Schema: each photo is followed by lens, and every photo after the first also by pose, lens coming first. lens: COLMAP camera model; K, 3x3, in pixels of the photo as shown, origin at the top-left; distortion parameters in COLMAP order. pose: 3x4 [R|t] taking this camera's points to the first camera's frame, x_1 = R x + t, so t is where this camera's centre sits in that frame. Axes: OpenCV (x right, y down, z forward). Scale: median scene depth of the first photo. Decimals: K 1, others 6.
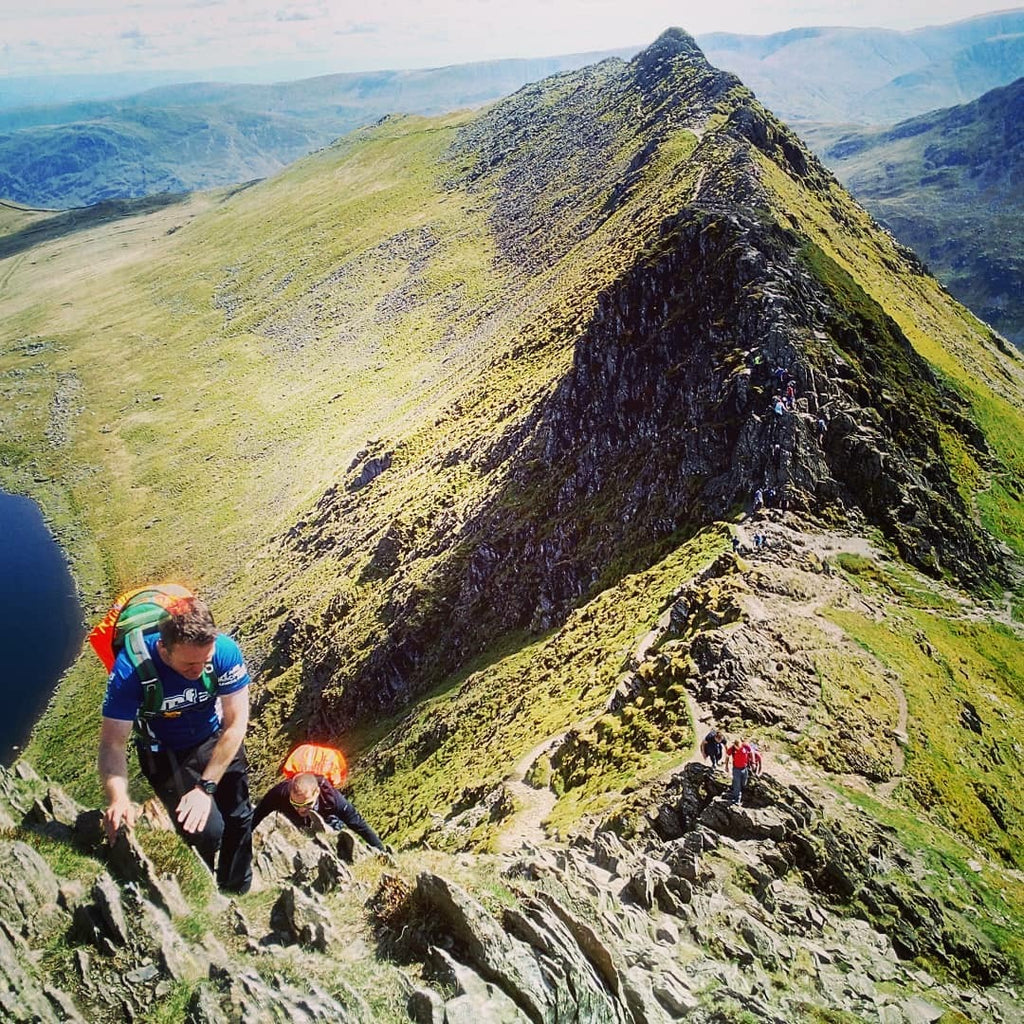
lens RADIAL K [[1122.7, 0, 513.4], [0, 1122.7, 544.3], [0, 0, 1]] dist [0.129280, -0.193840]
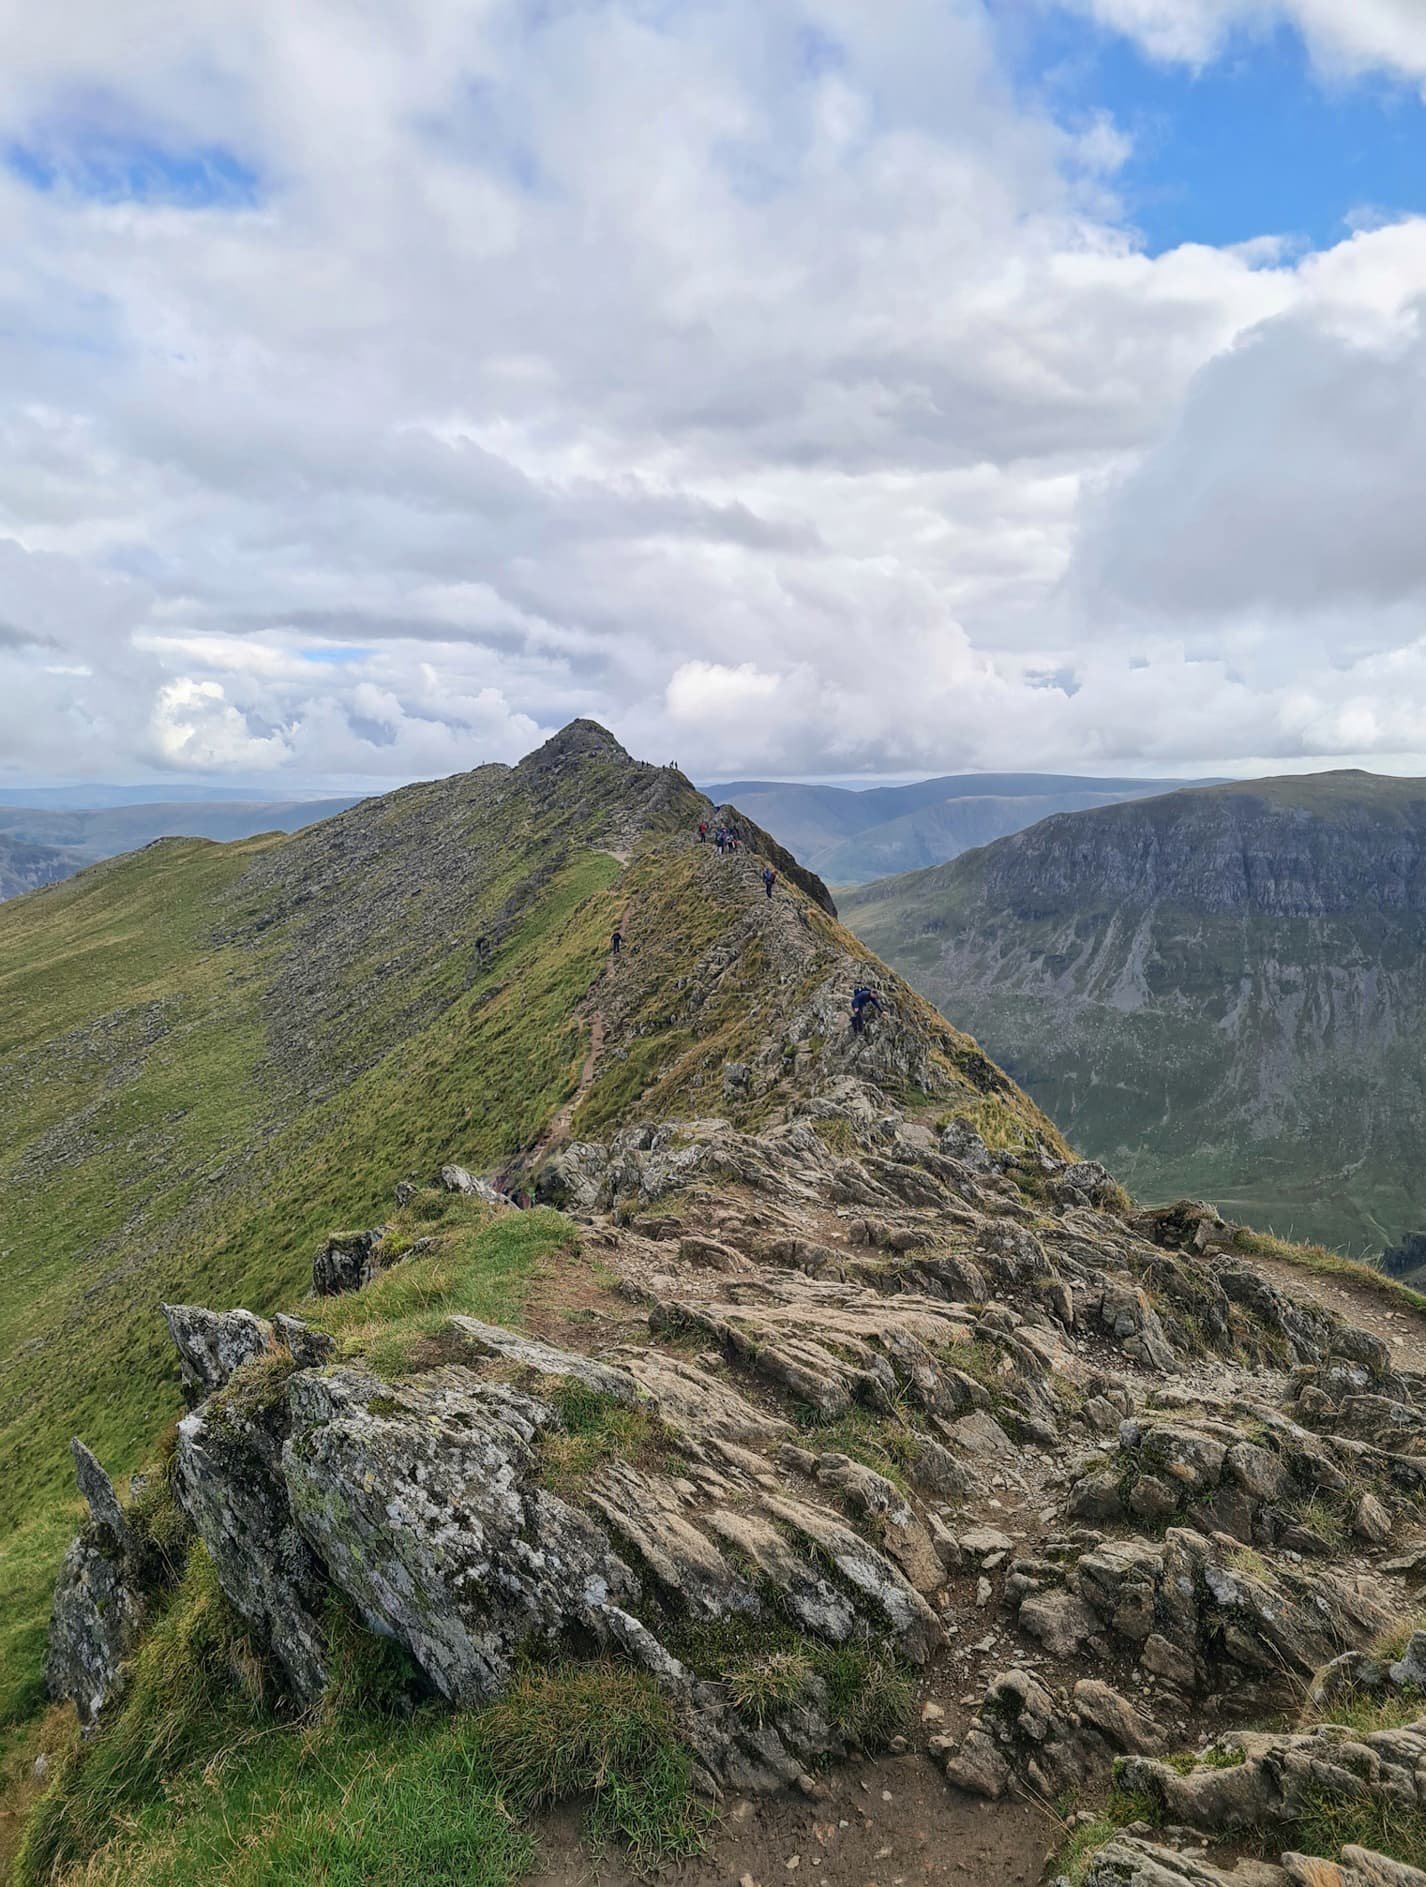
lens RADIAL K [[1422.5, 0, 720.6], [0, 1422.5, 946.6], [0, 0, 1]] dist [0.060048, -0.000339]
pose [[0.976445, 0.019489, 0.214883, 0.054399], [0.046235, 0.953879, -0.296608, -0.099317], [-0.210753, 0.299557, 0.930510, 0.320460]]
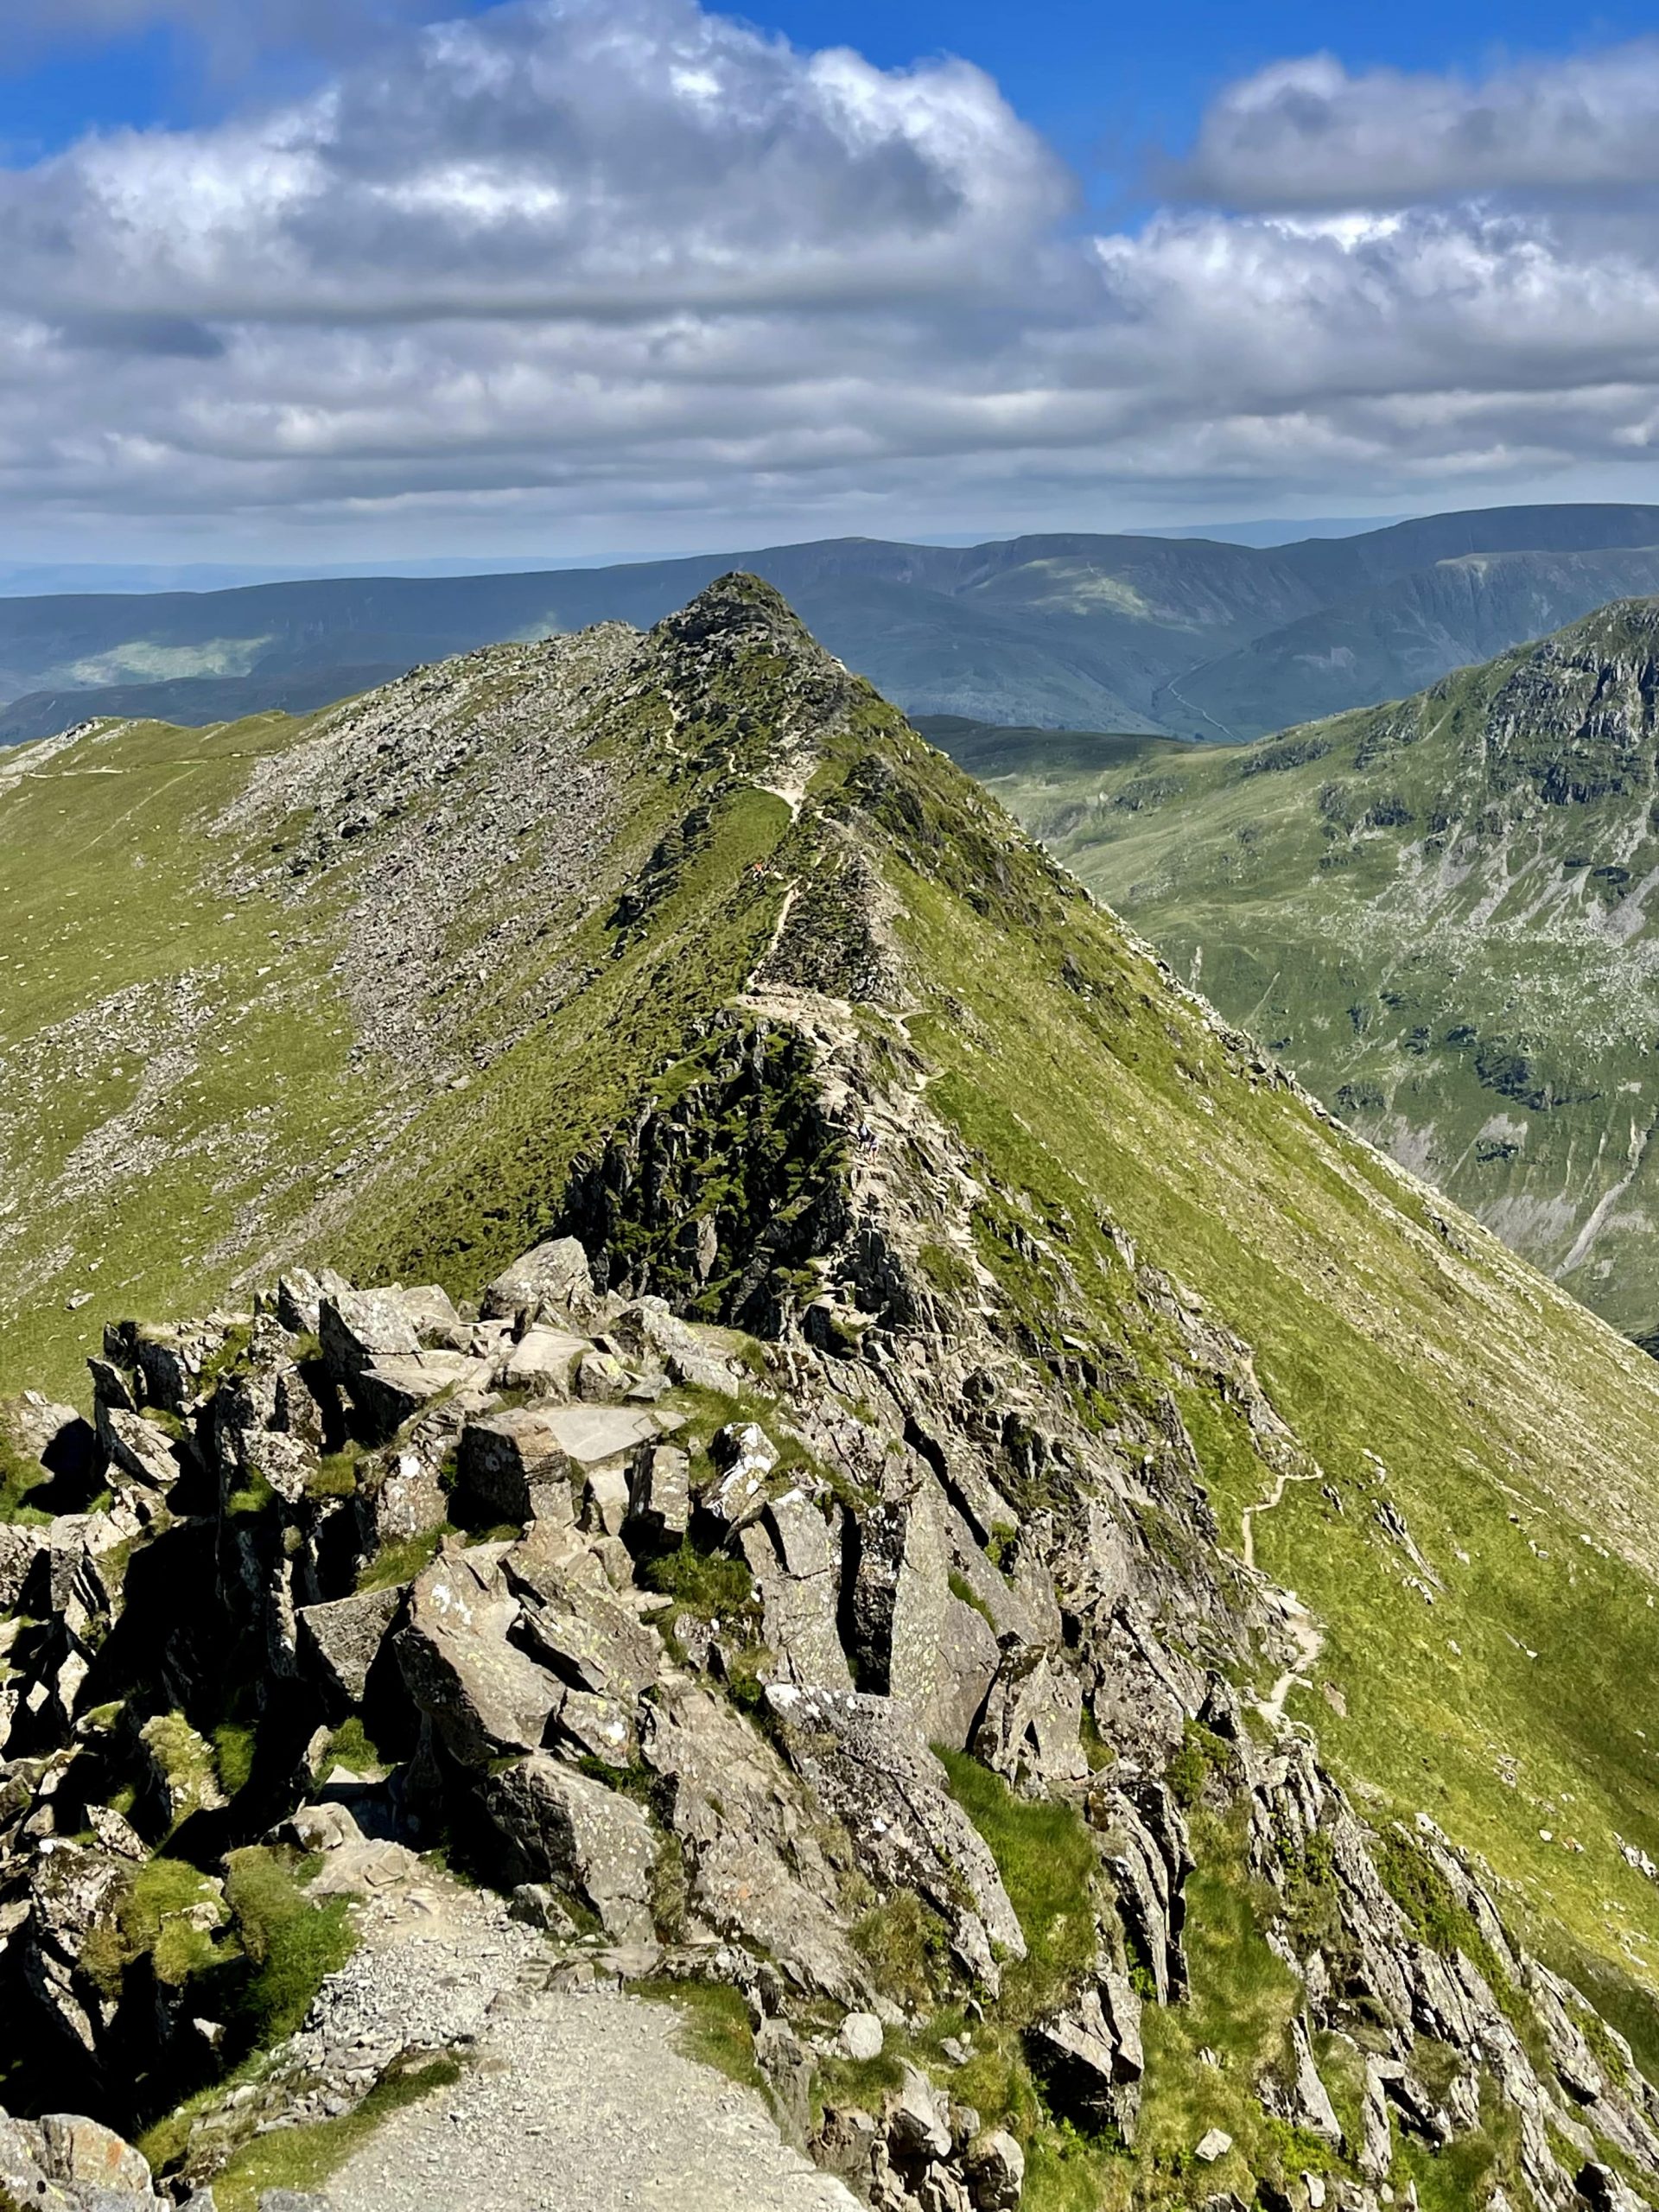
lens RADIAL K [[2857.2, 0, 829.5], [0, 2857.2, 1106.0], [0, 0, 1]] dist [0.096030, -0.015457]
pose [[0.988394, -0.010282, 0.151567, -0.002386], [0.042959, 0.975901, -0.213942, 0.014754], [-0.145714, 0.217971, 0.965016, -0.100440]]
